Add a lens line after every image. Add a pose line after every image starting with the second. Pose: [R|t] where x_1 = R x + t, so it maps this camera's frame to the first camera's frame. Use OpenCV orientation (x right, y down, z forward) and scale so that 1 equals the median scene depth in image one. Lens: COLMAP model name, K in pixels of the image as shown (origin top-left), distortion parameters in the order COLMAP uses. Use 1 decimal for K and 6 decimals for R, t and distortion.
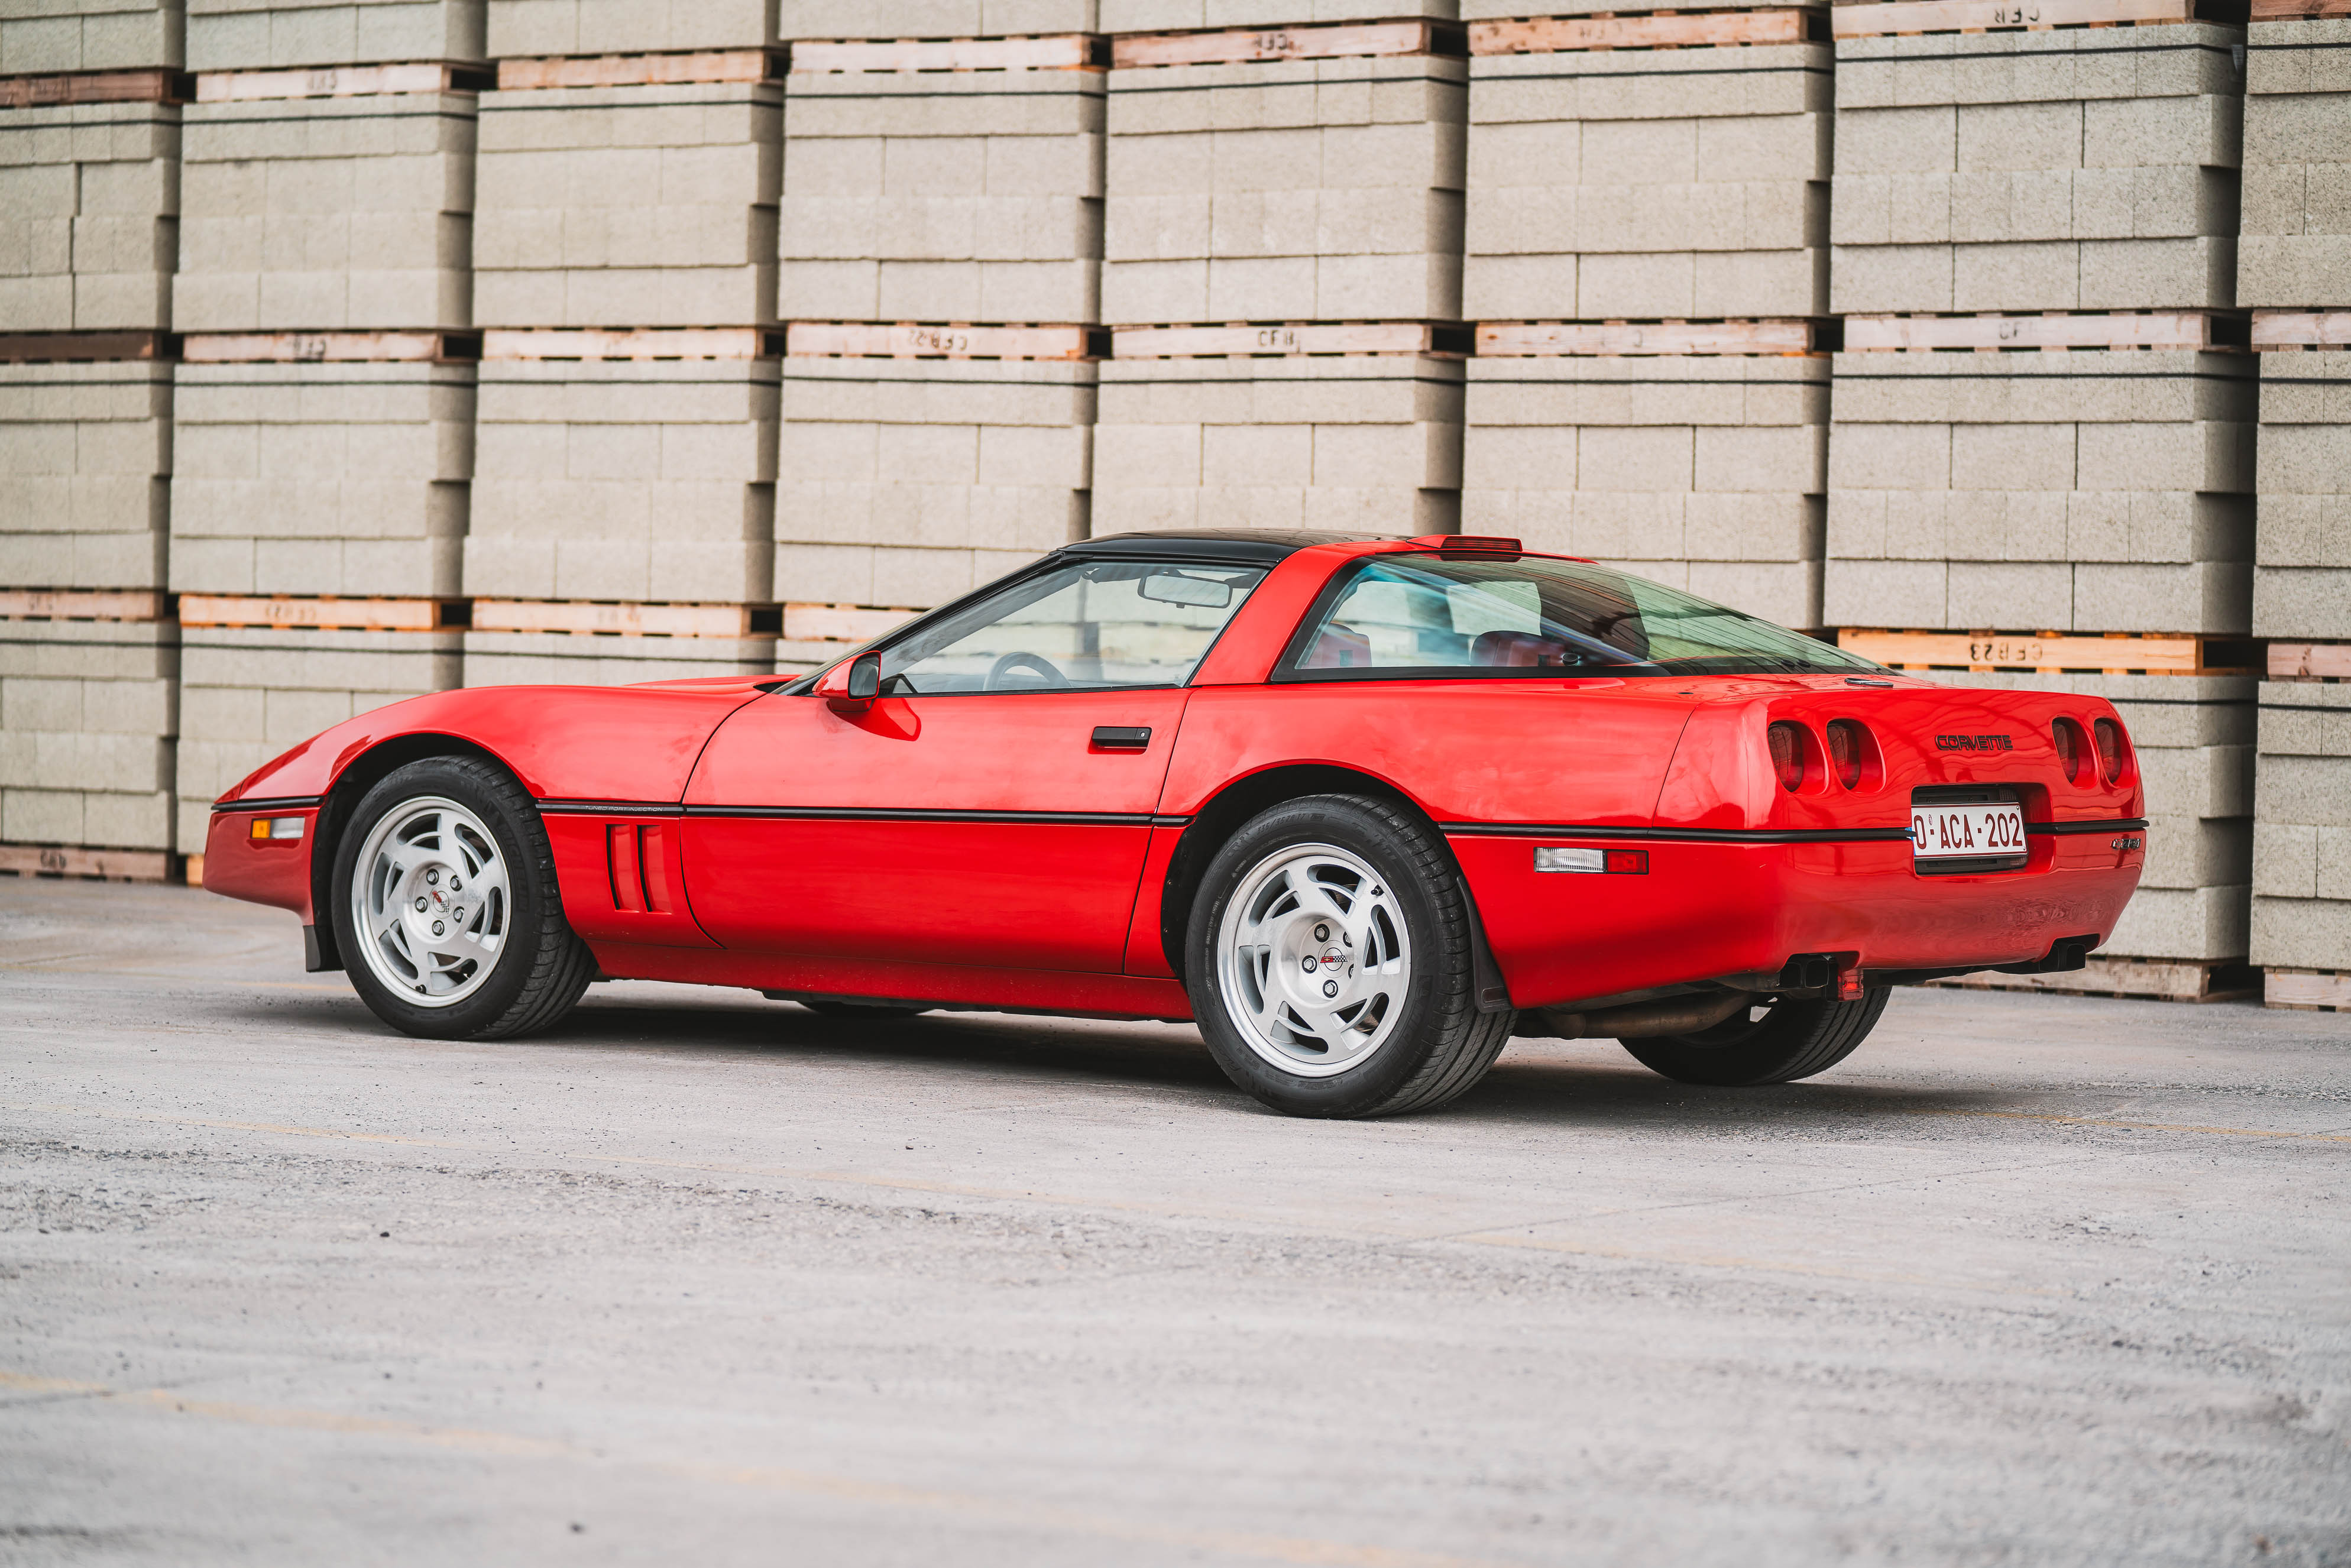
lens RADIAL K [[6755.7, 0, 1188.4], [0, 6755.7, 771.3], [0, 0, 1]] dist [-0.161392, 0.000000]
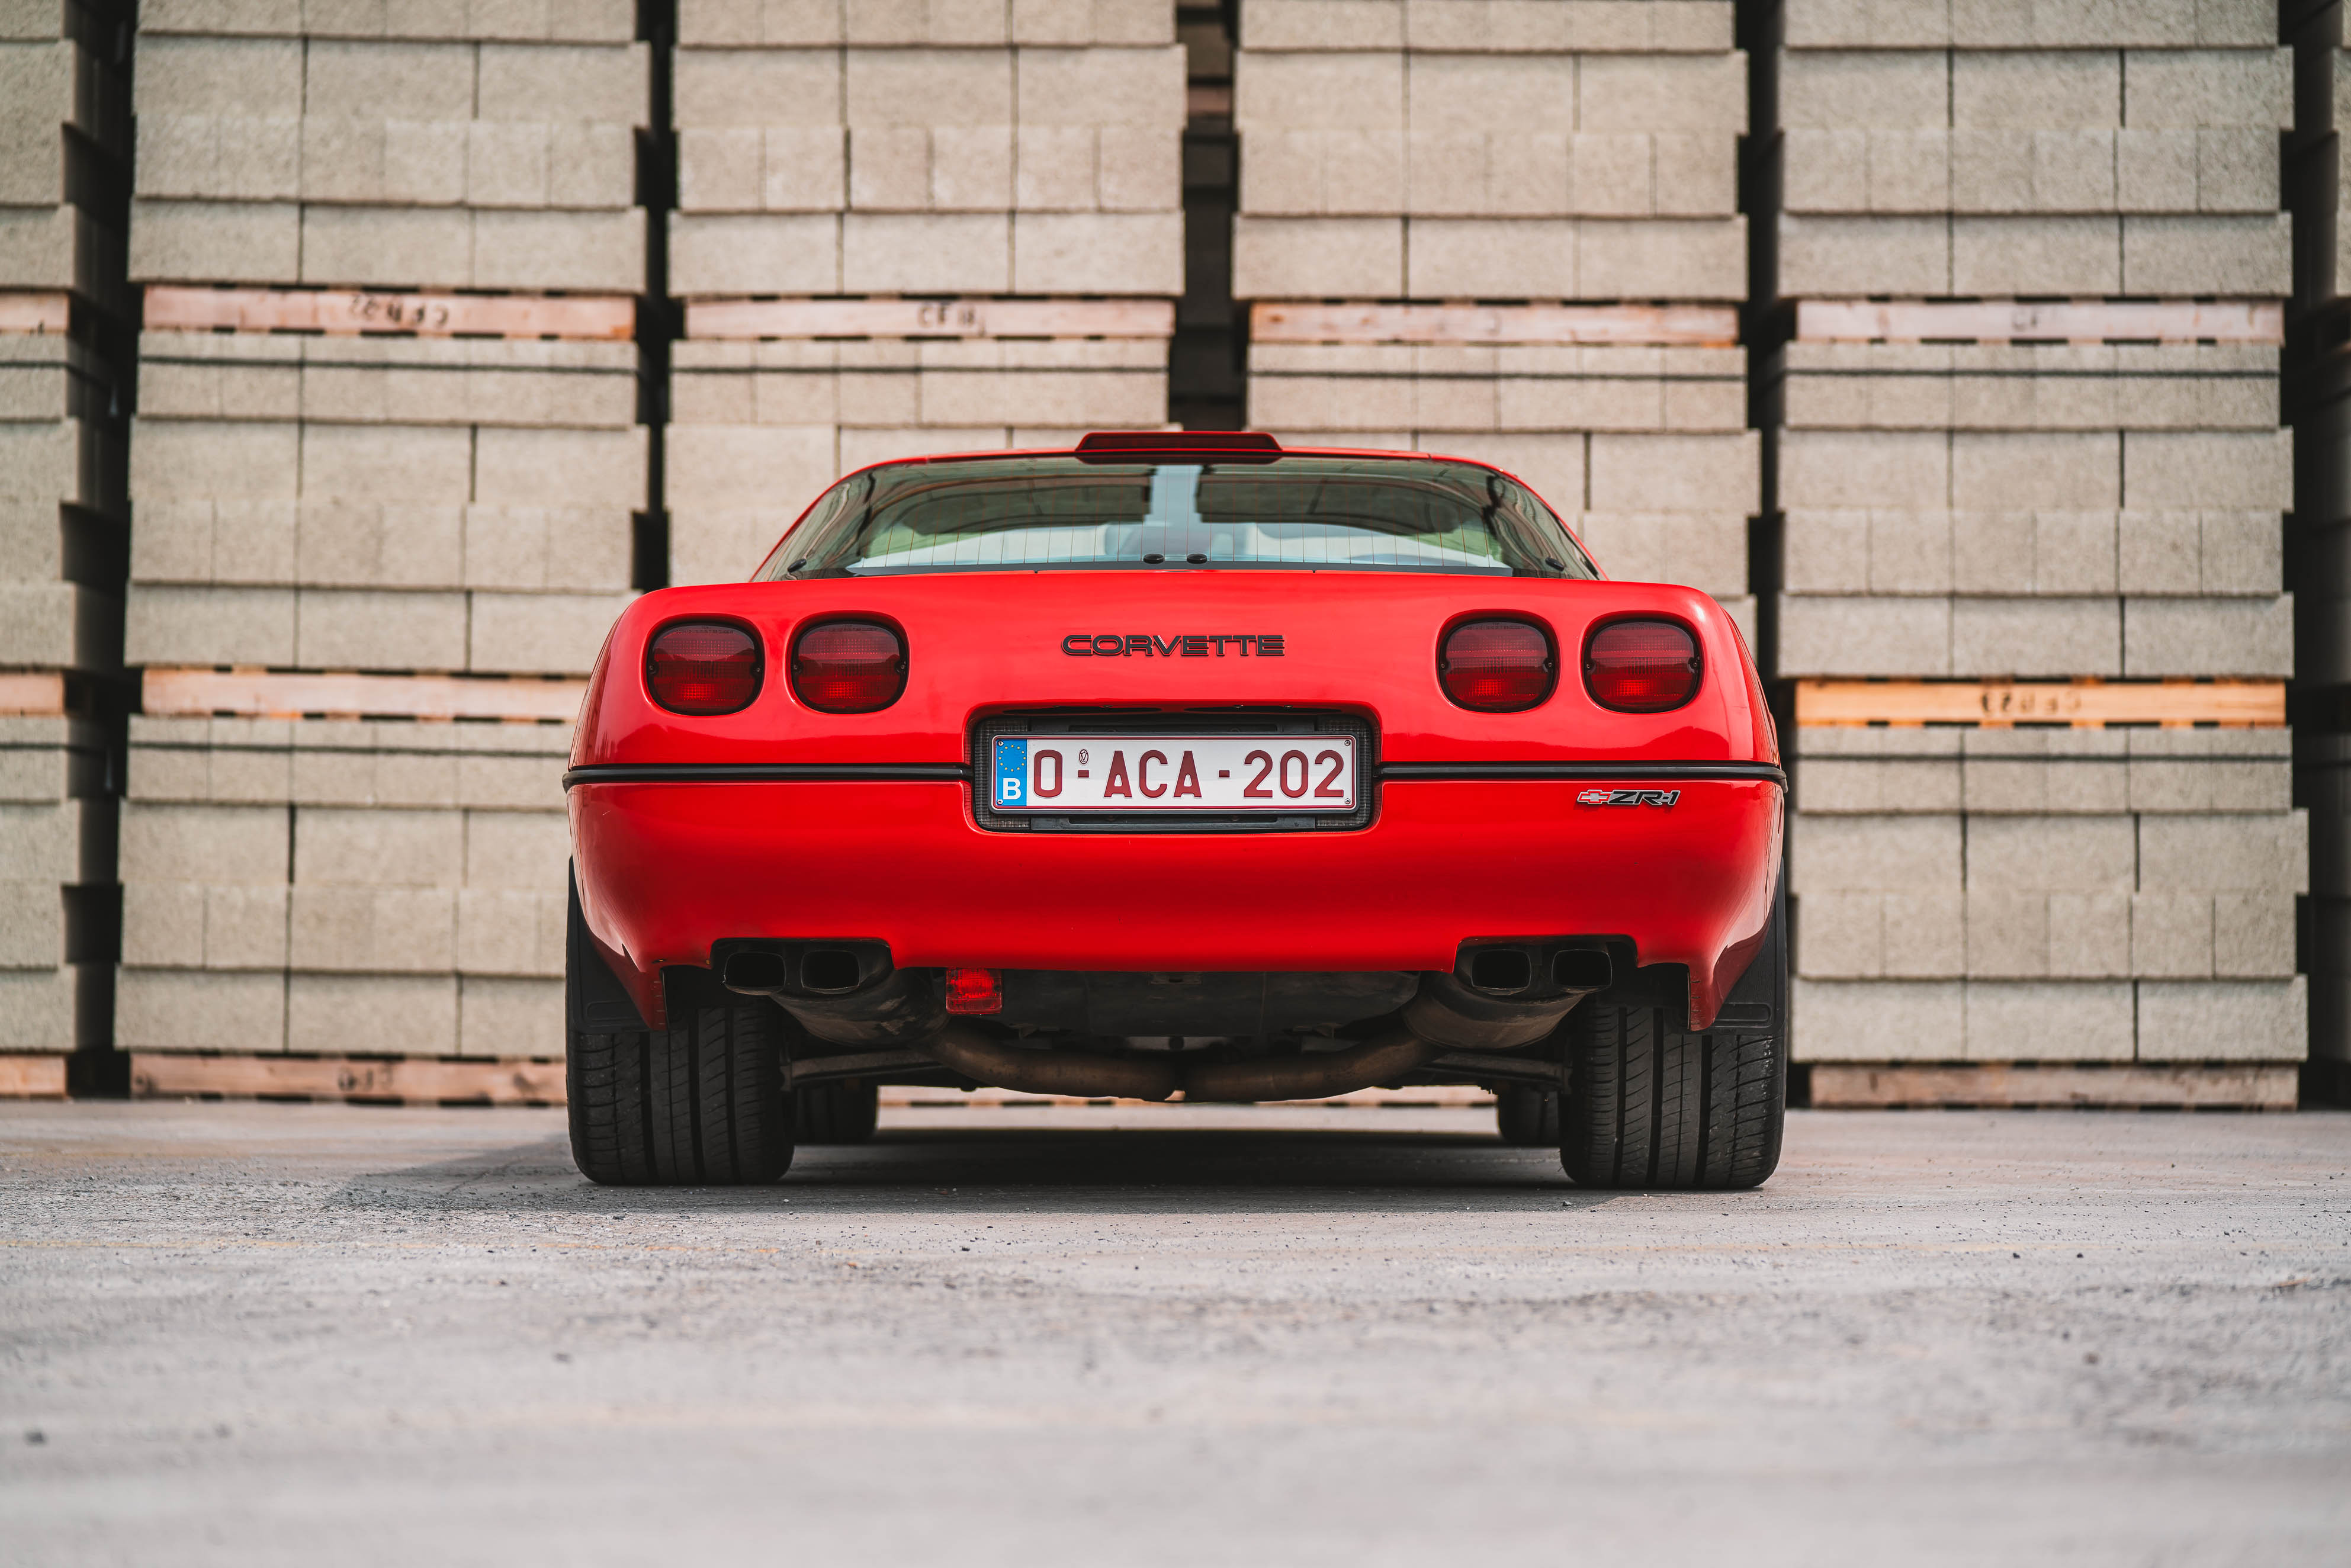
lens RADIAL K [[6980.3, 0, 1219.0], [0, 6980.3, 822.9], [0, 0, 1]] dist [-0.057578, 0.000000]
pose [[0.801606, 0.000900, 0.597852, -0.438801], [0.026046, 0.998997, -0.036427, 0.023914], [-0.597285, 0.044772, 0.800778, 0.339813]]
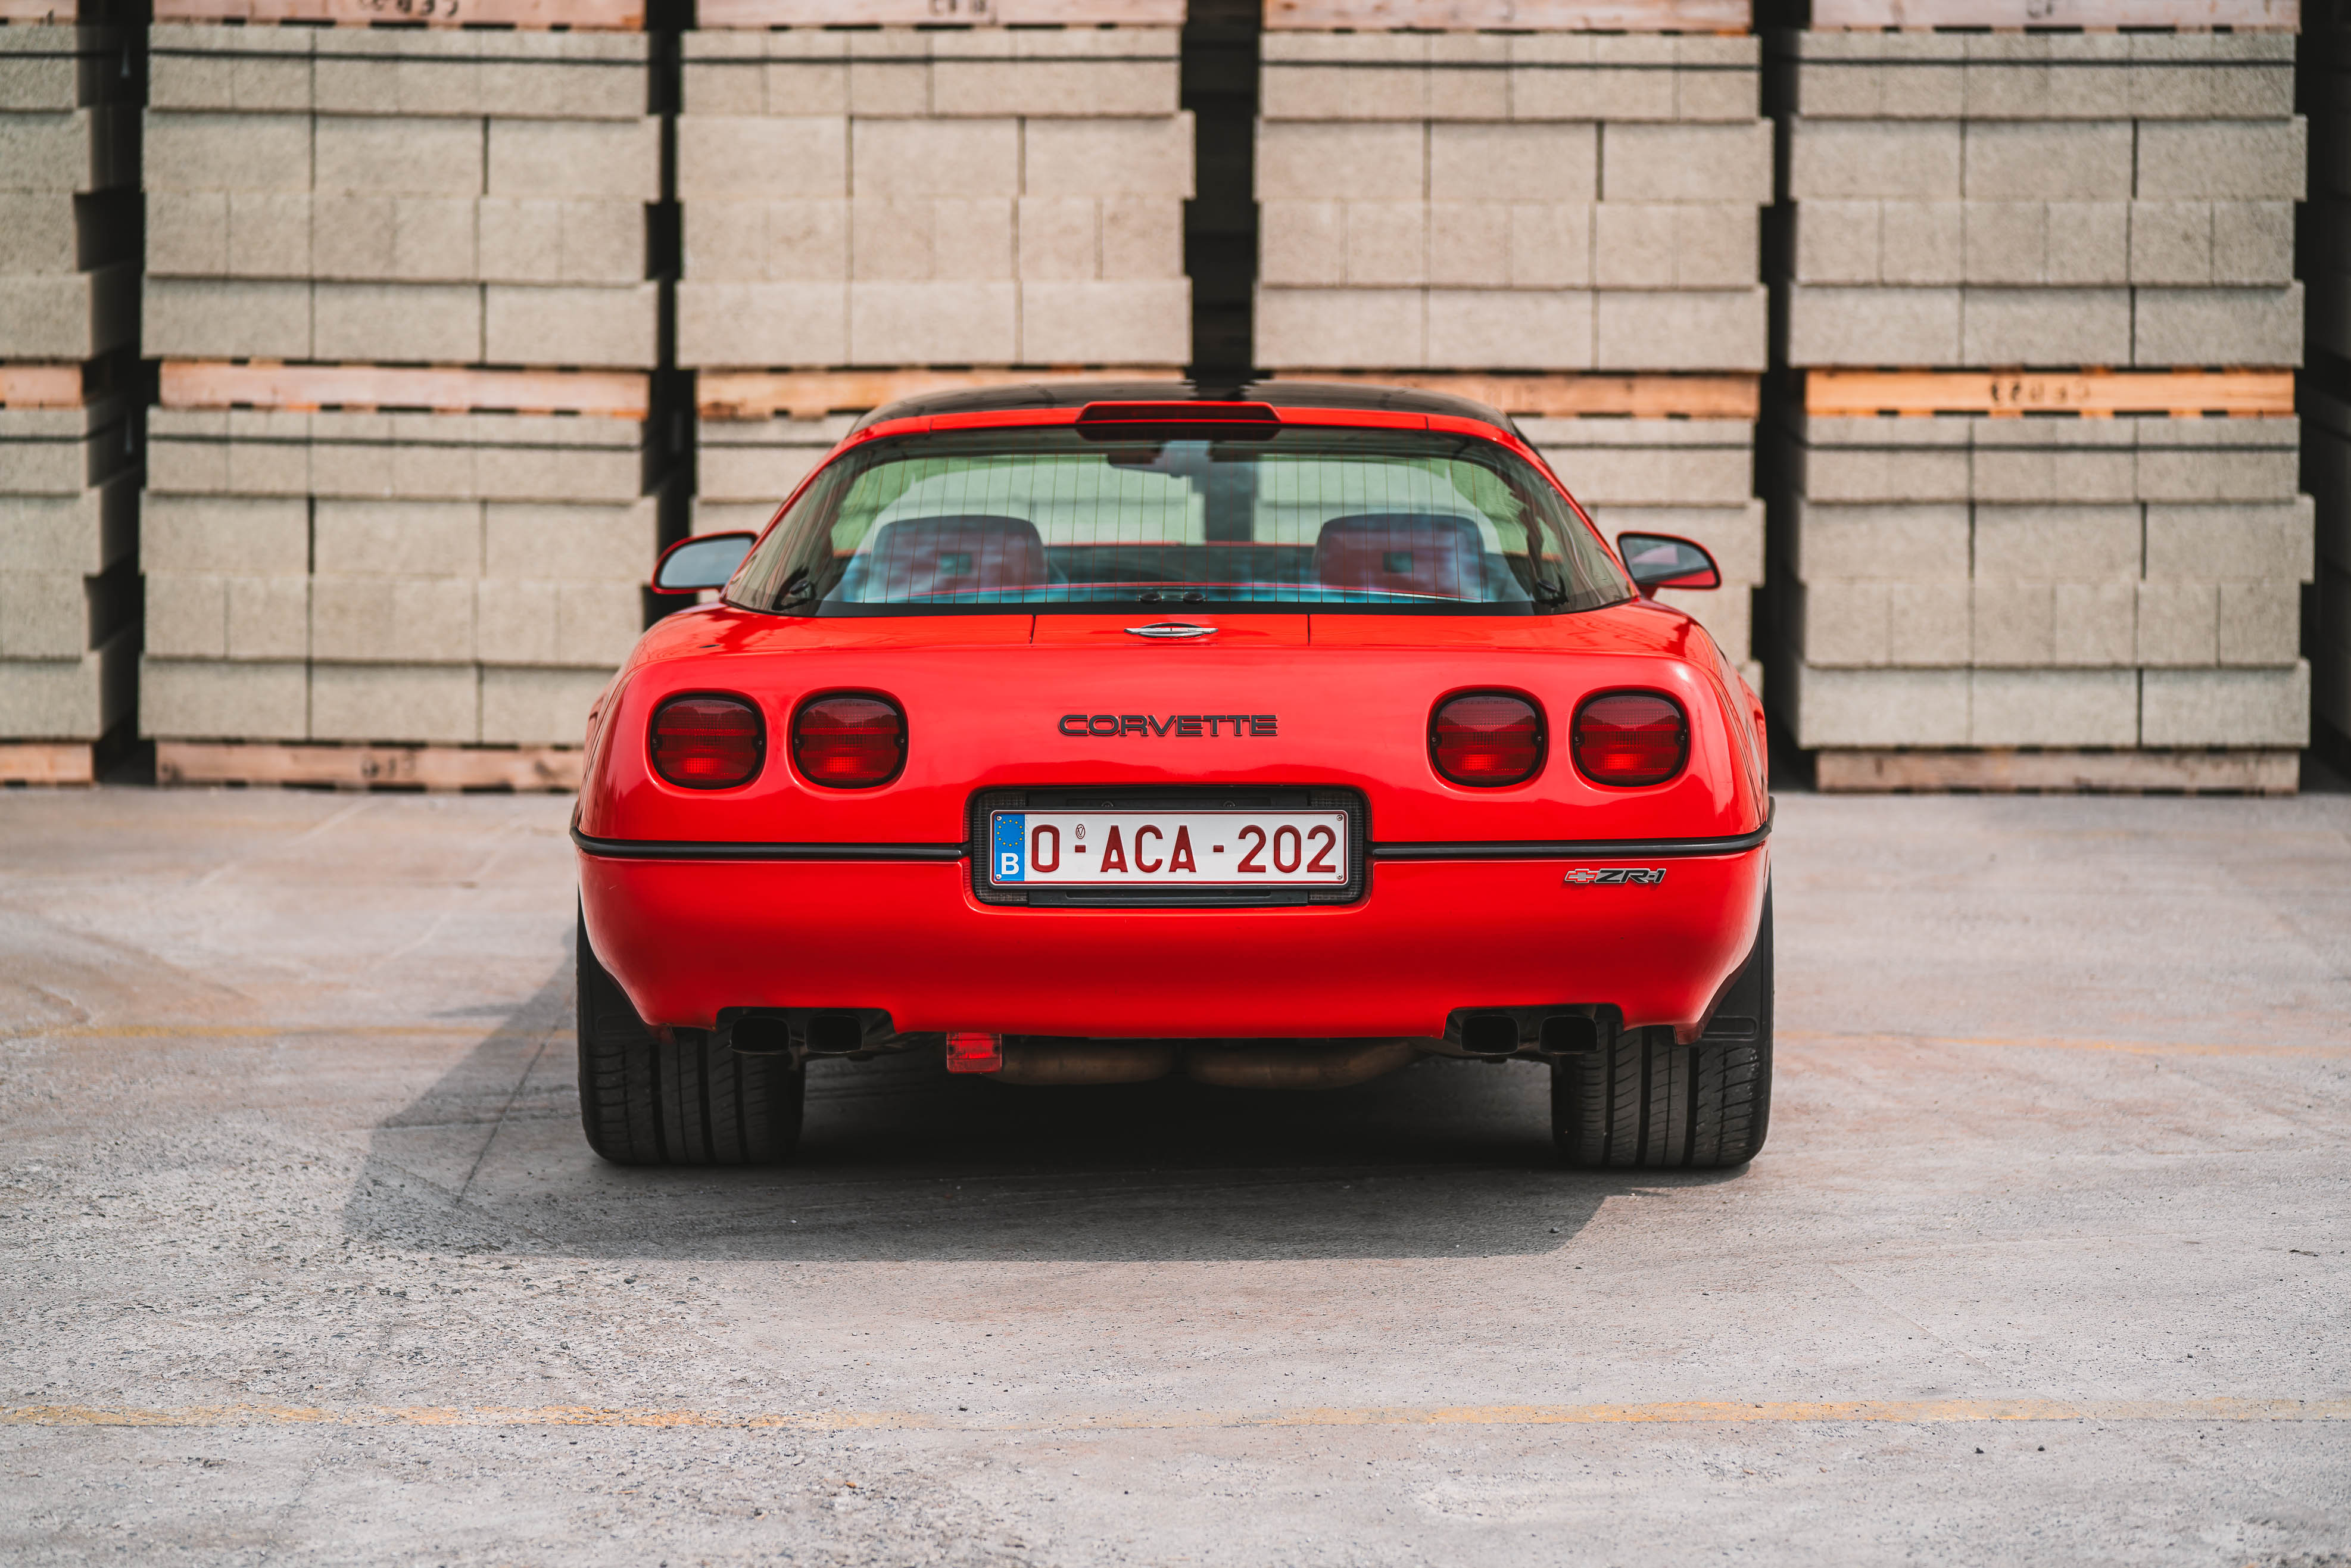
lens RADIAL K [[6980.8, 0, 1225.7], [0, 6980.8, 872.8], [0, 0, 1]] dist [-0.057578, 0.000000]
pose [[0.804685, -0.085346, 0.587535, -0.437738], [0.026515, 0.993792, 0.108045, -0.050517], [-0.593109, -0.071364, 0.801953, 0.332088]]
